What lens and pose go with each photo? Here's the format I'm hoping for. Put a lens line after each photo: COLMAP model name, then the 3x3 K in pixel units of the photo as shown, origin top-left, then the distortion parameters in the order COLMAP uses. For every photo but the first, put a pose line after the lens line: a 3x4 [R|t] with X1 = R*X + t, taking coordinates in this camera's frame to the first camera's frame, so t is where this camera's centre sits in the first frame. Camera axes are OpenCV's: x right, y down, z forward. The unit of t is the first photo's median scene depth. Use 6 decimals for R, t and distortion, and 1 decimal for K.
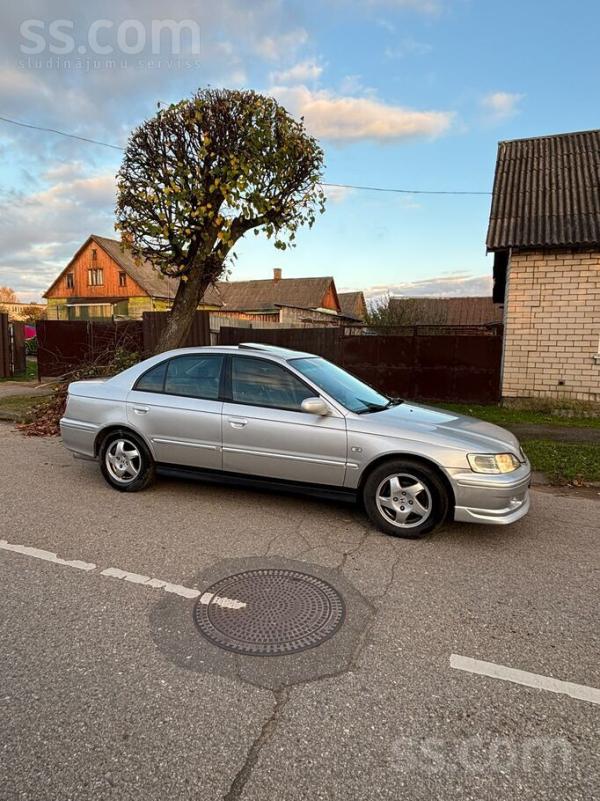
lens RADIAL K [[534.7, 0, 300.8], [0, 534.7, 395.1], [0, 0, 1]] dist [0.067768, -0.045856]
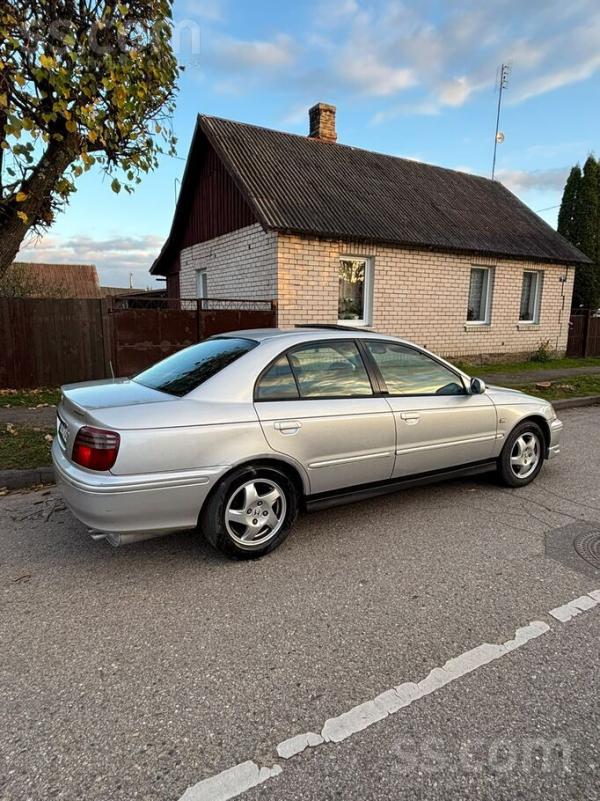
lens RADIAL K [[534.7, 0, 300.8], [0, 534.7, 395.1], [0, 0, 1]] dist [0.067768, -0.045856]
pose [[0.523515, -0.134645, 0.841310, -0.851986], [0.086871, 0.990723, 0.104501, -0.081882], [-0.847576, 0.018378, 0.530355, 0.639685]]
